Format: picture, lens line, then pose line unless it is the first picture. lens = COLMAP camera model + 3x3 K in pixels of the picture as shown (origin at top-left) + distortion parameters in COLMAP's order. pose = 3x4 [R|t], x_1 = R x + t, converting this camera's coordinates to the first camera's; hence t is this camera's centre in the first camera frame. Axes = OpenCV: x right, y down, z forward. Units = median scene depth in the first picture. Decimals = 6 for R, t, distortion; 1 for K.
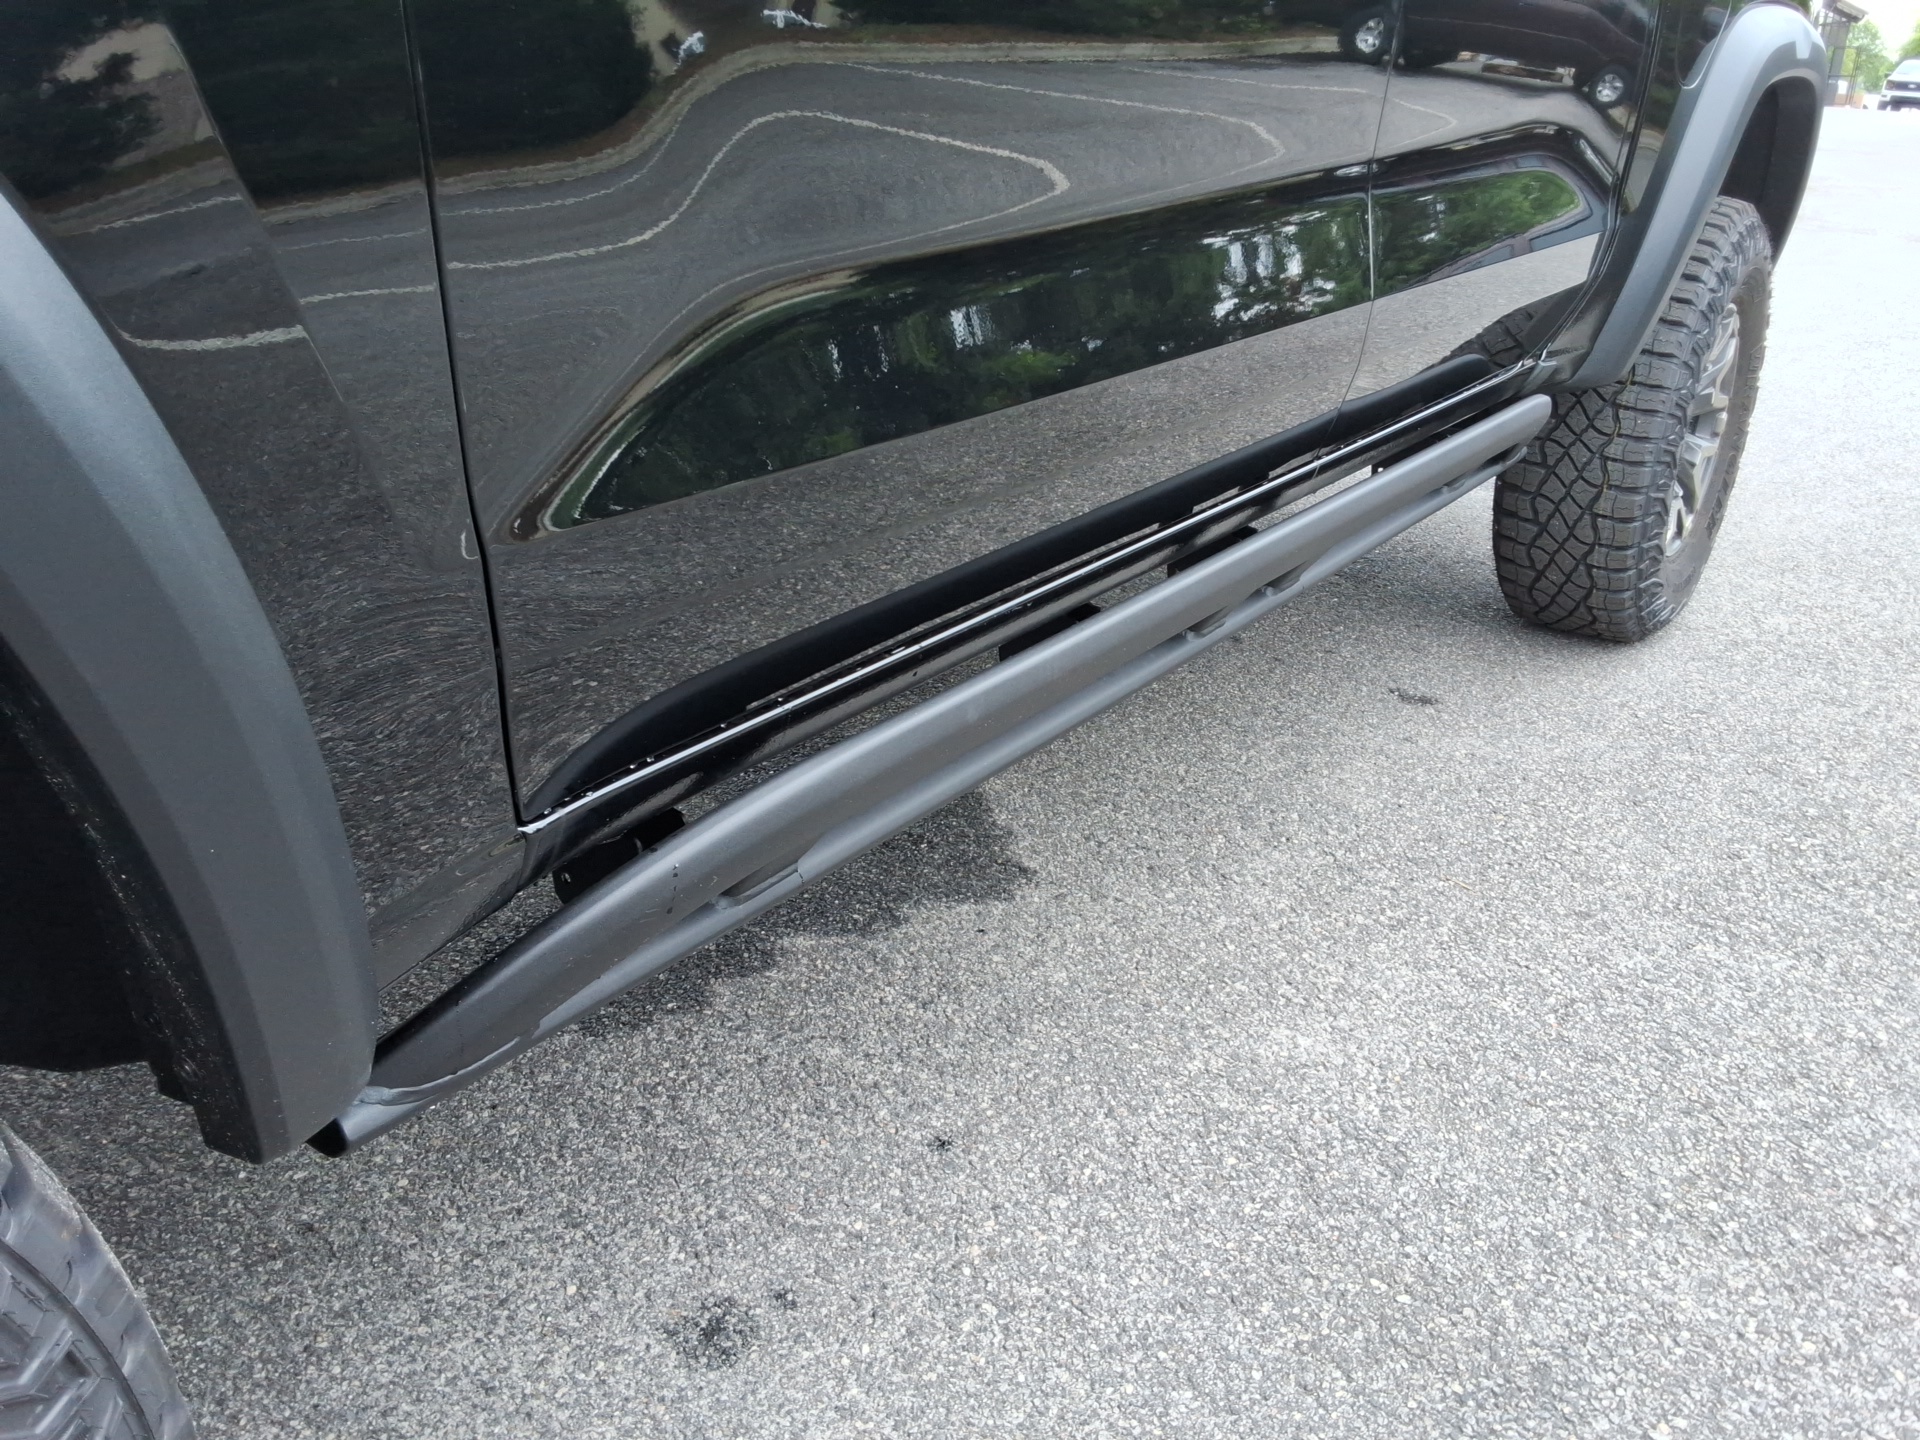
lens RADIAL K [[1528.5, 0, 980.3], [0, 1528.5, 707.1], [0, 0, 1]] dist [0.136596, -0.216978]
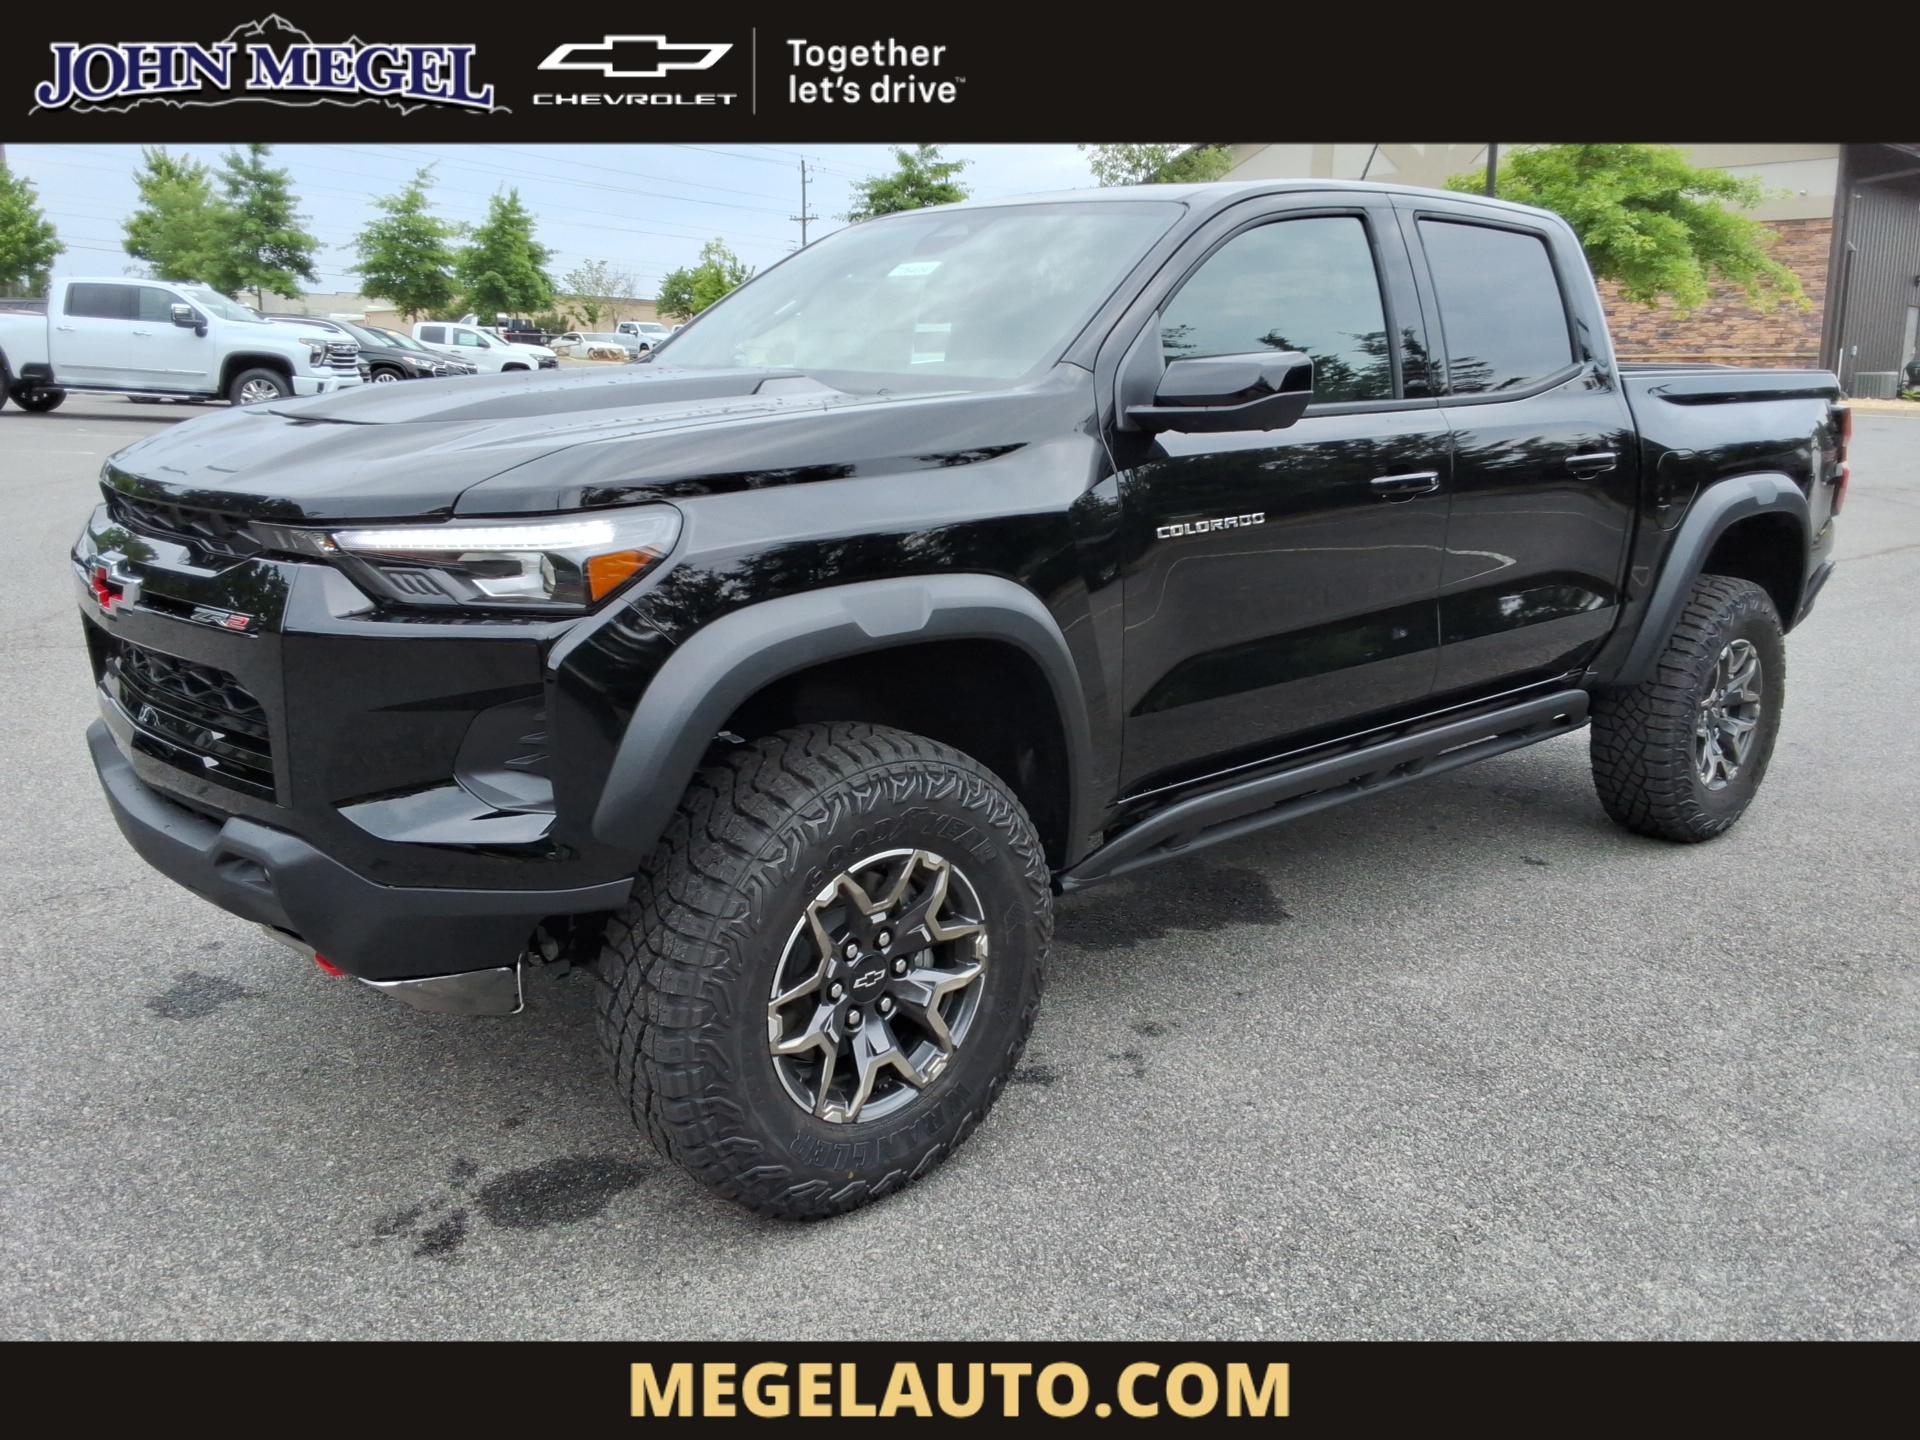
lens RADIAL K [[1540.2, 0, 979.6], [0, 1540.2, 707.6], [0, 0, 1]] dist [0.099252, -0.151074]
pose [[0.977363, 0.025869, -0.209984, 0.041370], [-0.063007, 0.983053, -0.172153, 0.164080], [0.201972, 0.181487, 0.962429, -0.820749]]
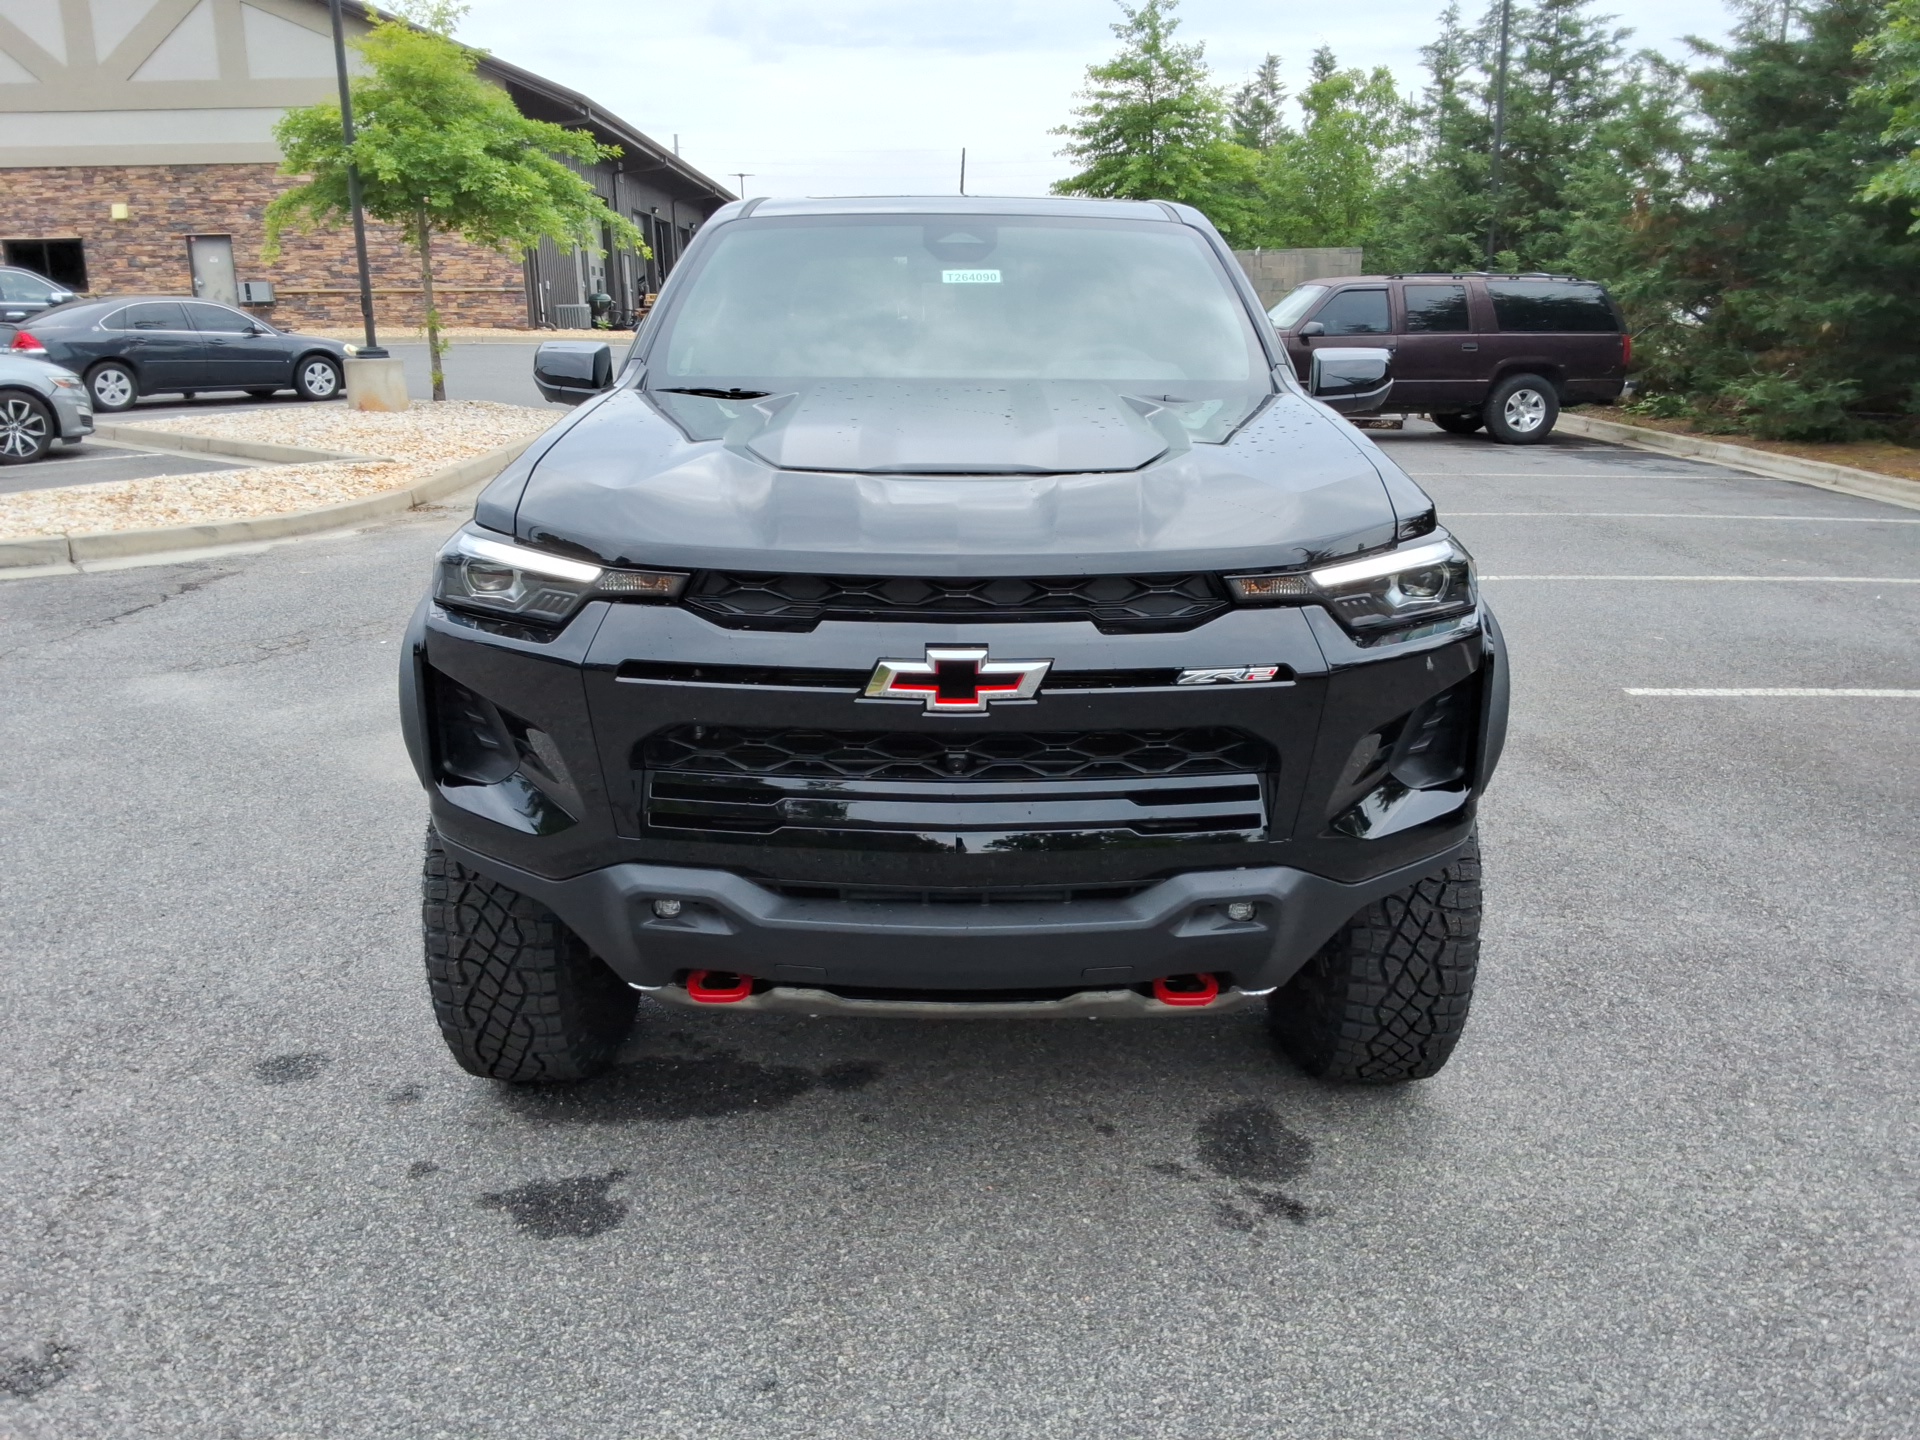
lens RADIAL K [[1540.2, 0, 979.6], [0, 1540.2, 707.6], [0, 0, 1]] dist [0.099252, -0.151074]
pose [[0.810501, -0.184927, 0.555778, -1.155181], [0.253051, 0.966286, -0.047512, 0.015409], [-0.528254, 0.179149, 0.829972, -0.721702]]
